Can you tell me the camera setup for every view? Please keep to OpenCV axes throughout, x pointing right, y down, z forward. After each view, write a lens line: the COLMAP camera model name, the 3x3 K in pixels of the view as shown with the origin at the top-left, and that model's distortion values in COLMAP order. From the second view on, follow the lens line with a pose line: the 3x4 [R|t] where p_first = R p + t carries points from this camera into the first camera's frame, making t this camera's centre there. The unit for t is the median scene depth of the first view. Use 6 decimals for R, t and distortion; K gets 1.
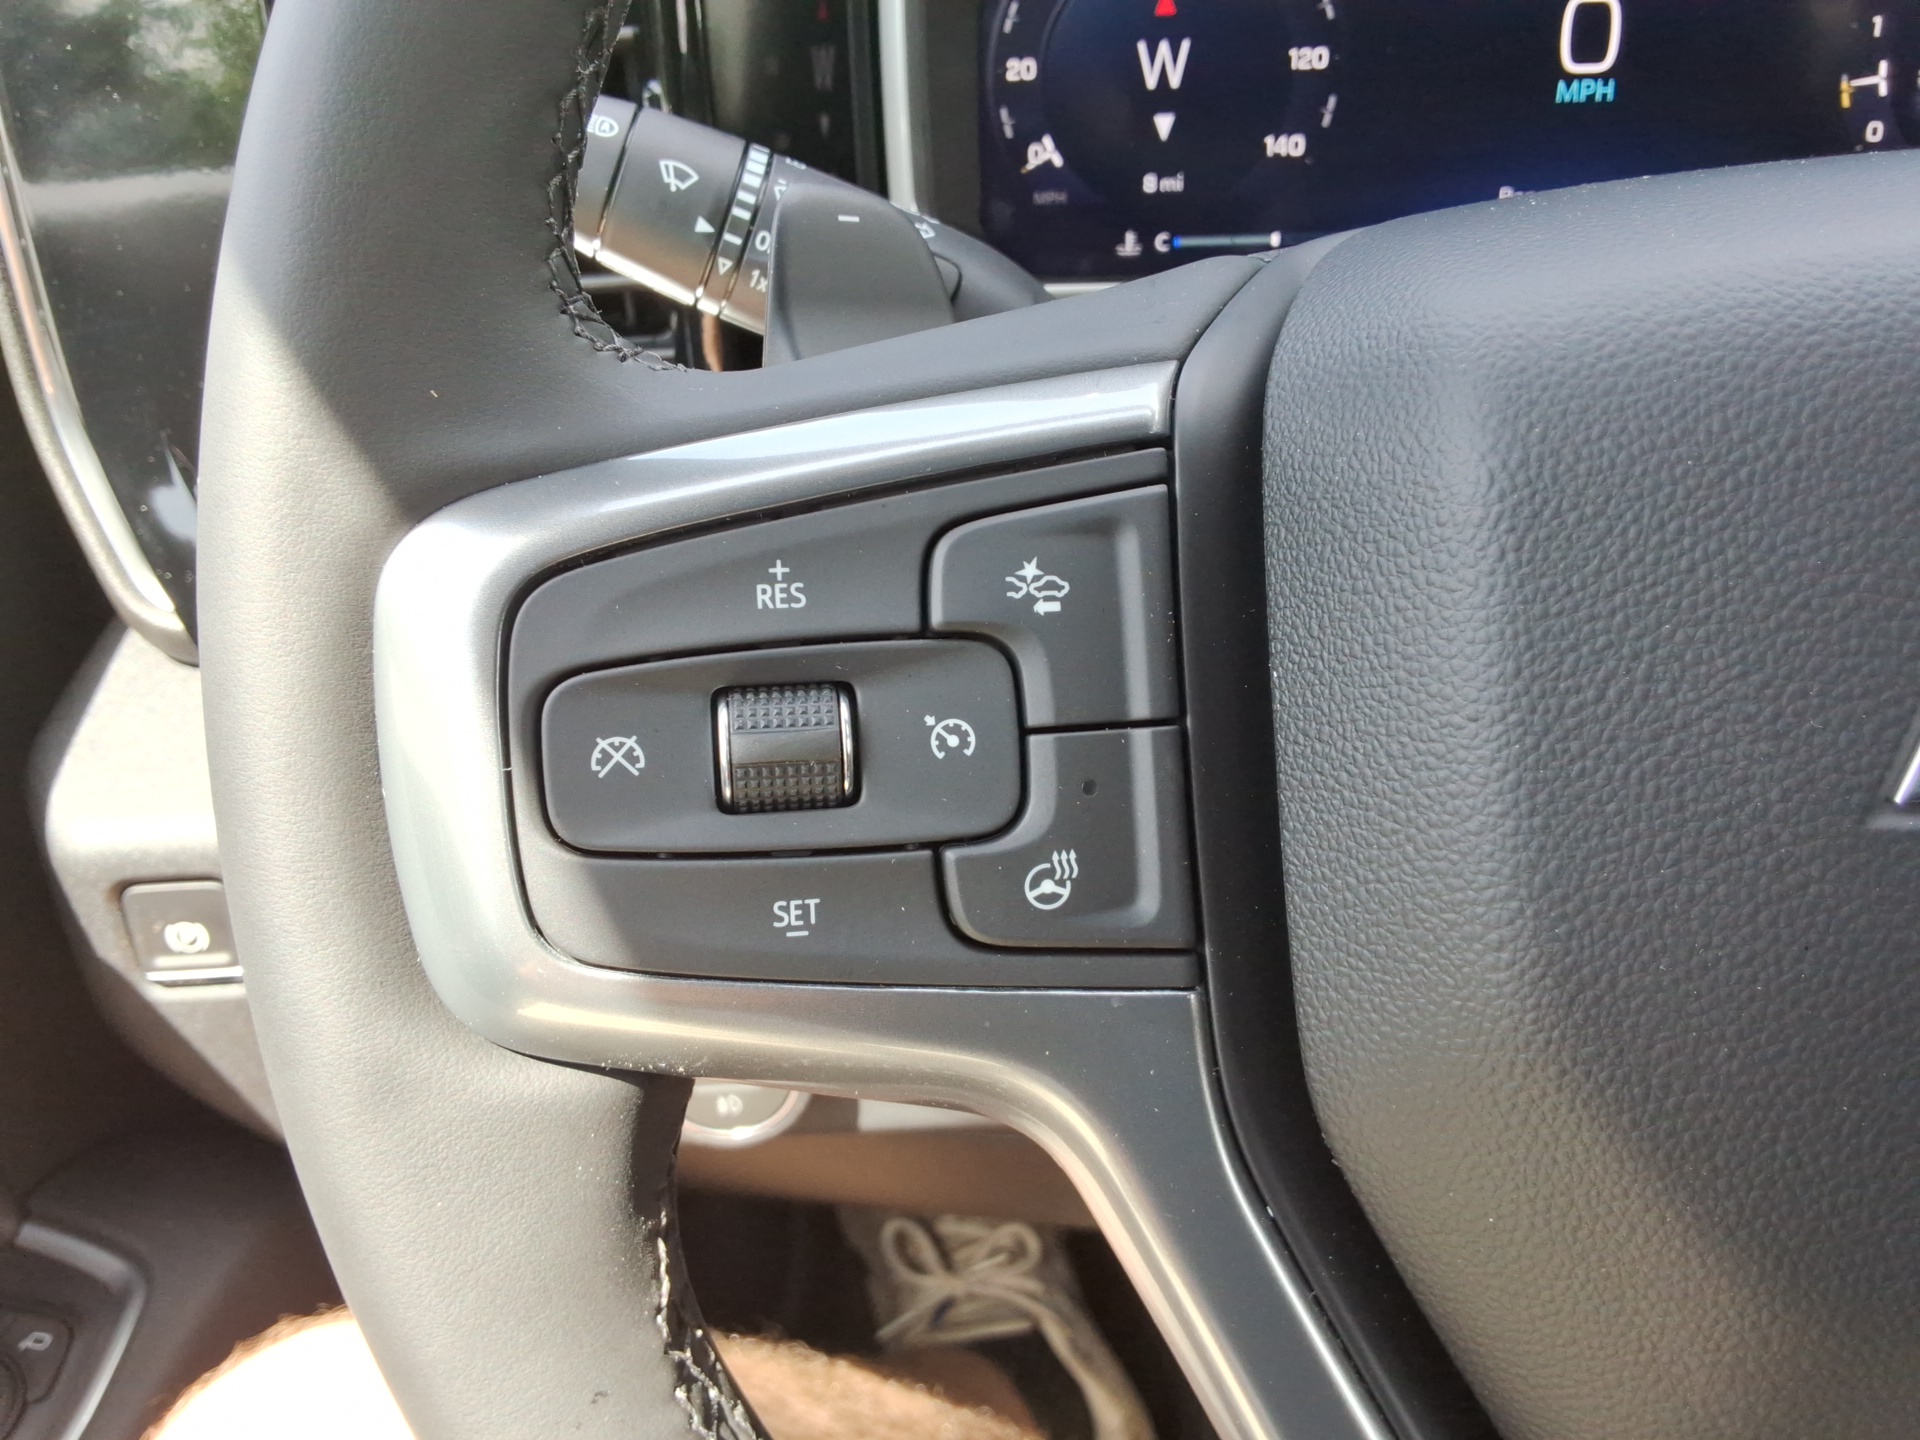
lens RADIAL K [[1532.0, 0, 966.6], [0, 1532.0, 709.4], [0, 0, 1]] dist [0.108693, -0.161017]
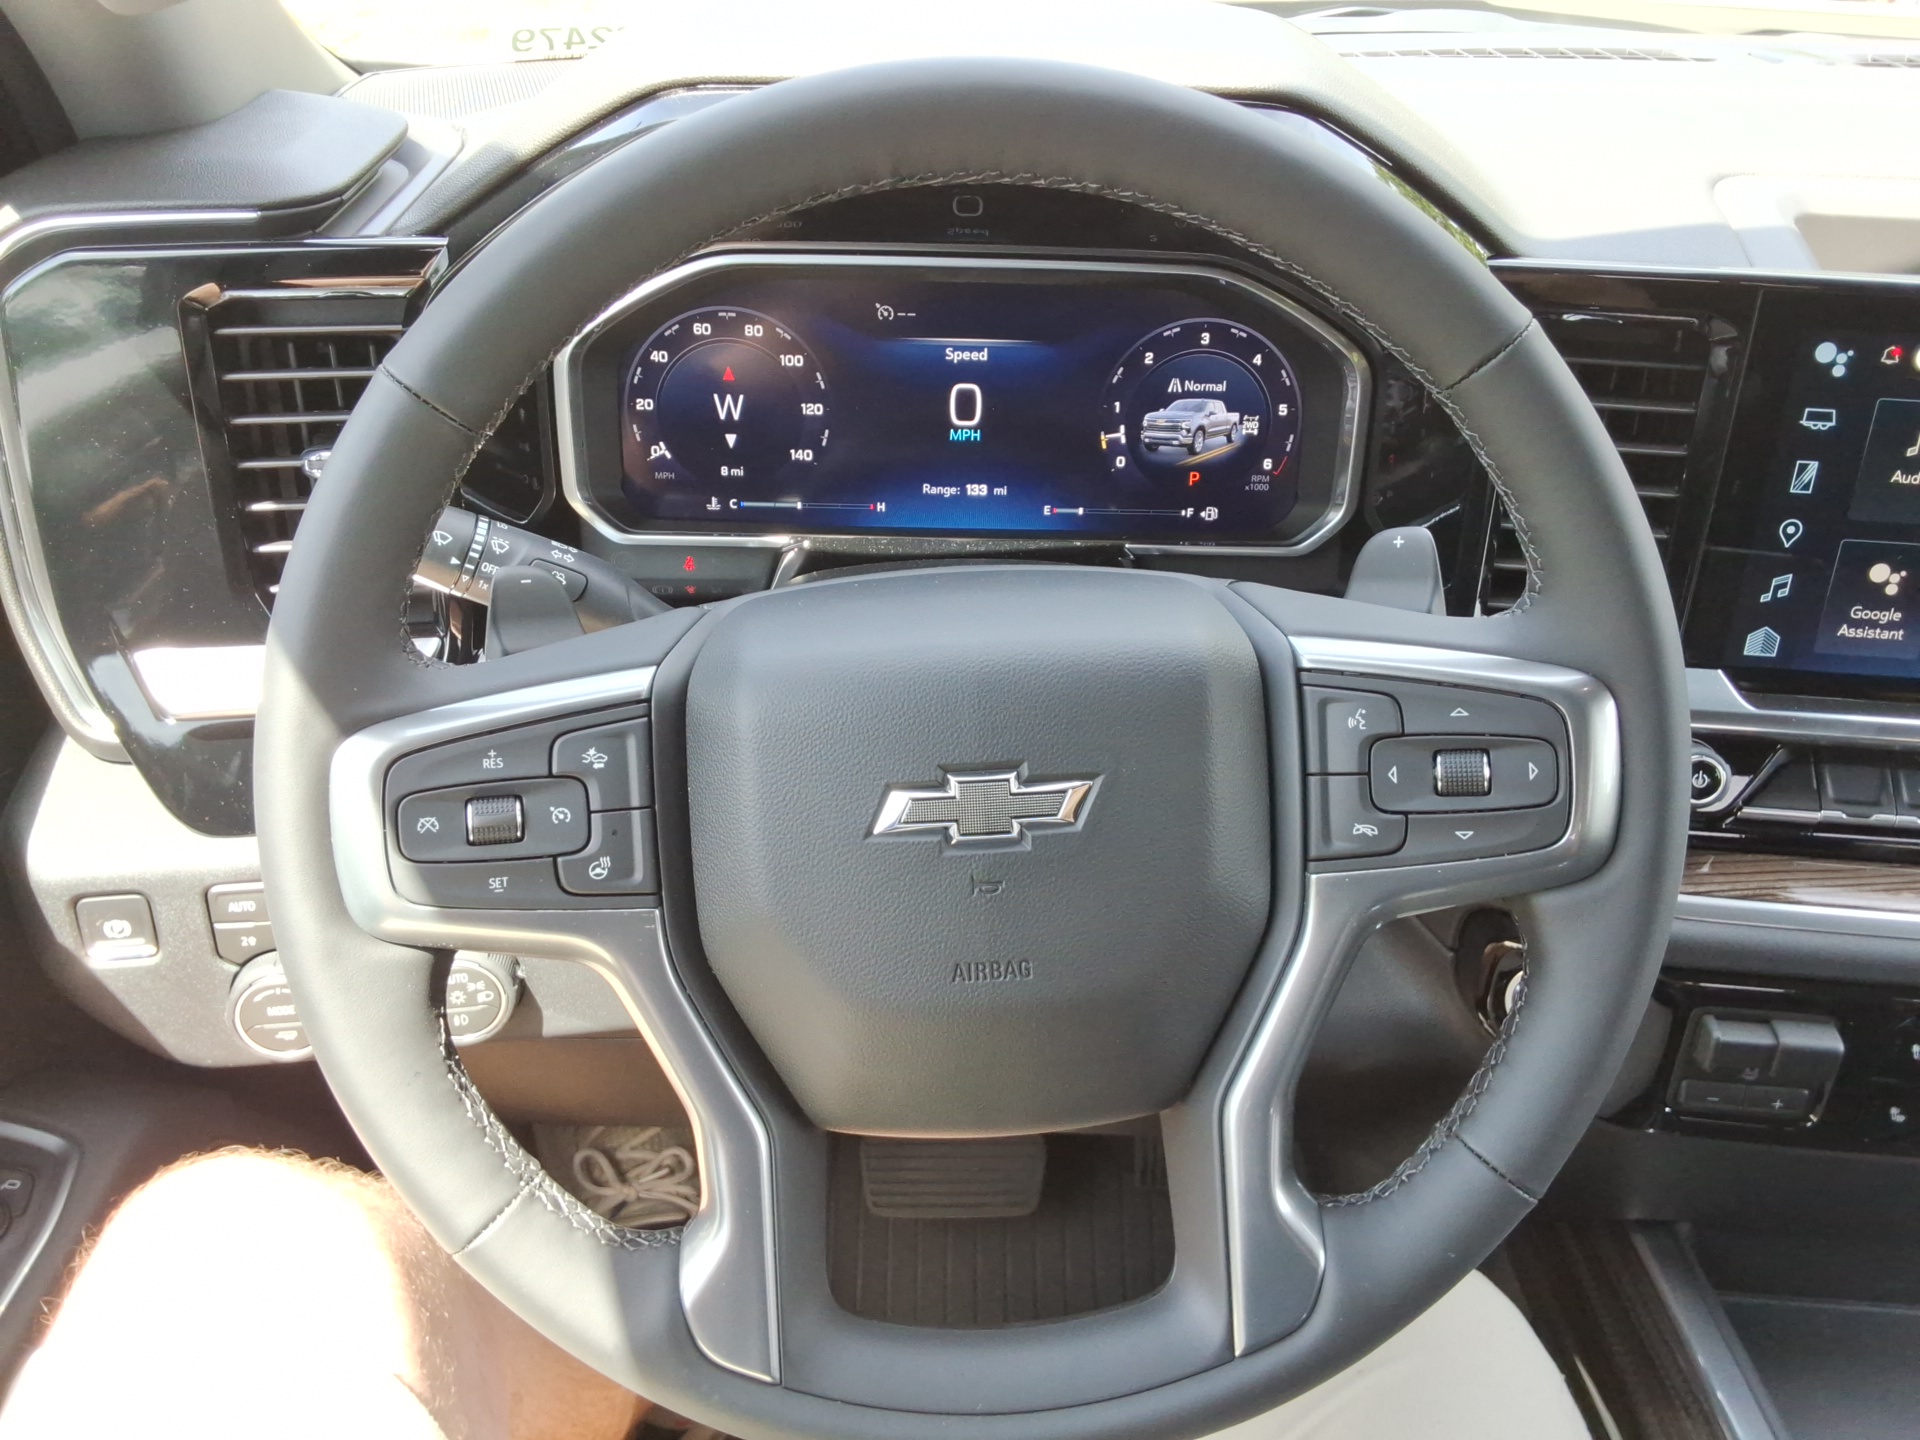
lens RADIAL K [[1530.4, 0, 976.0], [0, 1530.4, 704.1], [0, 0, 1]] dist [0.136485, -0.213007]
pose [[0.984018, -0.001723, 0.178060, 0.142169], [0.005919, 0.999717, -0.023034, -0.069328], [-0.177970, 0.023719, 0.983750, -1.129939]]
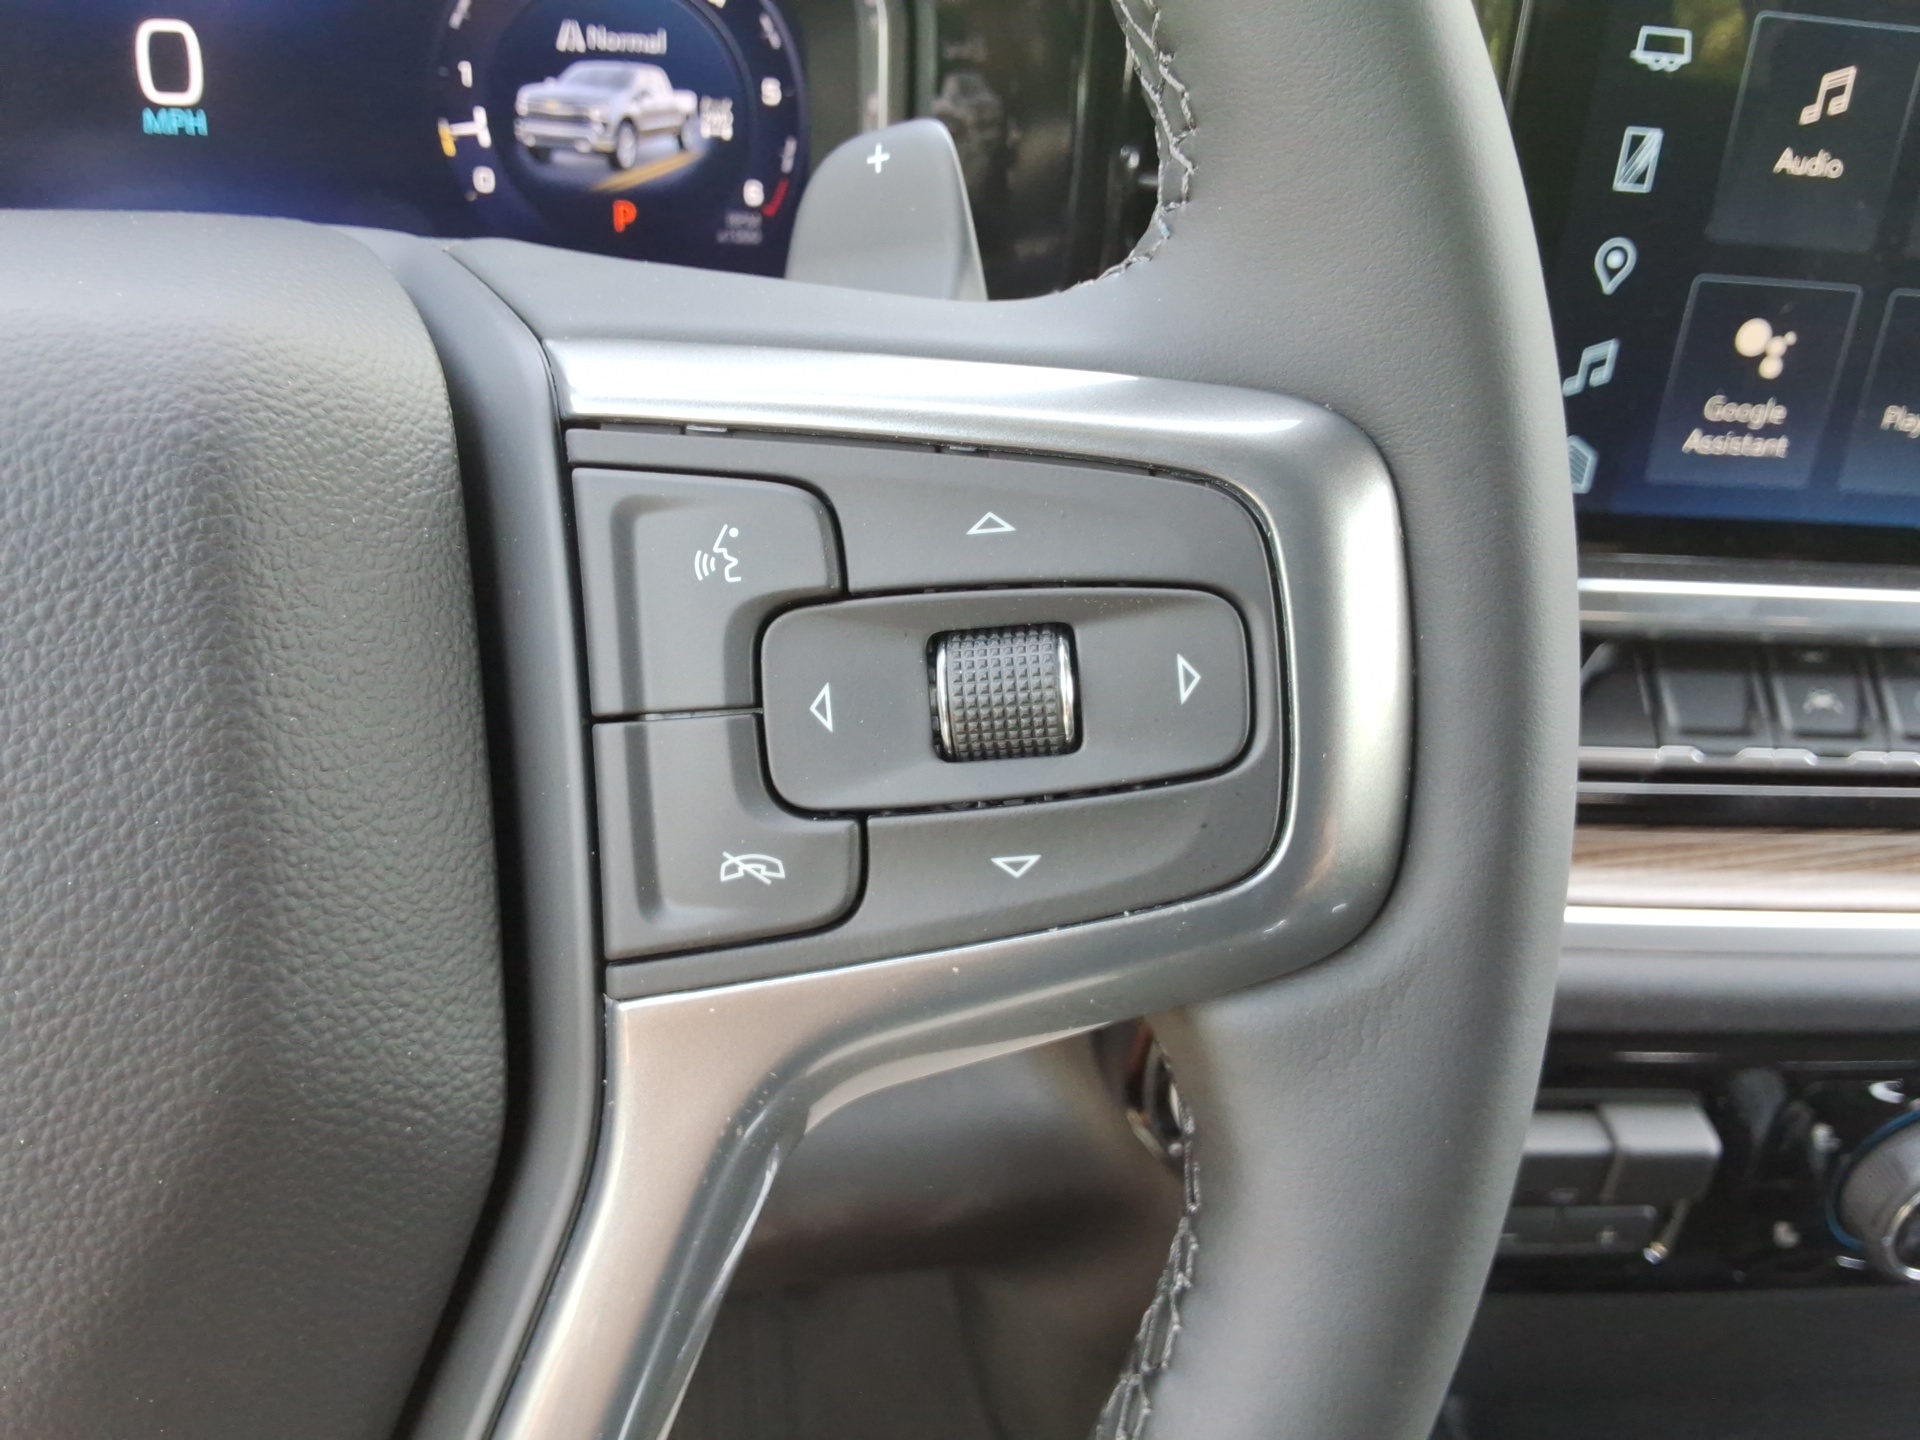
lens RADIAL K [[1532.0, 0, 966.6], [0, 1532.0, 709.4], [0, 0, 1]] dist [0.108693, -0.161017]
pose [[0.933550, -0.048252, 0.355185, 0.759852], [0.050143, 0.998734, 0.003885, -0.025277], [-0.354923, 0.014184, 0.934788, -0.078115]]
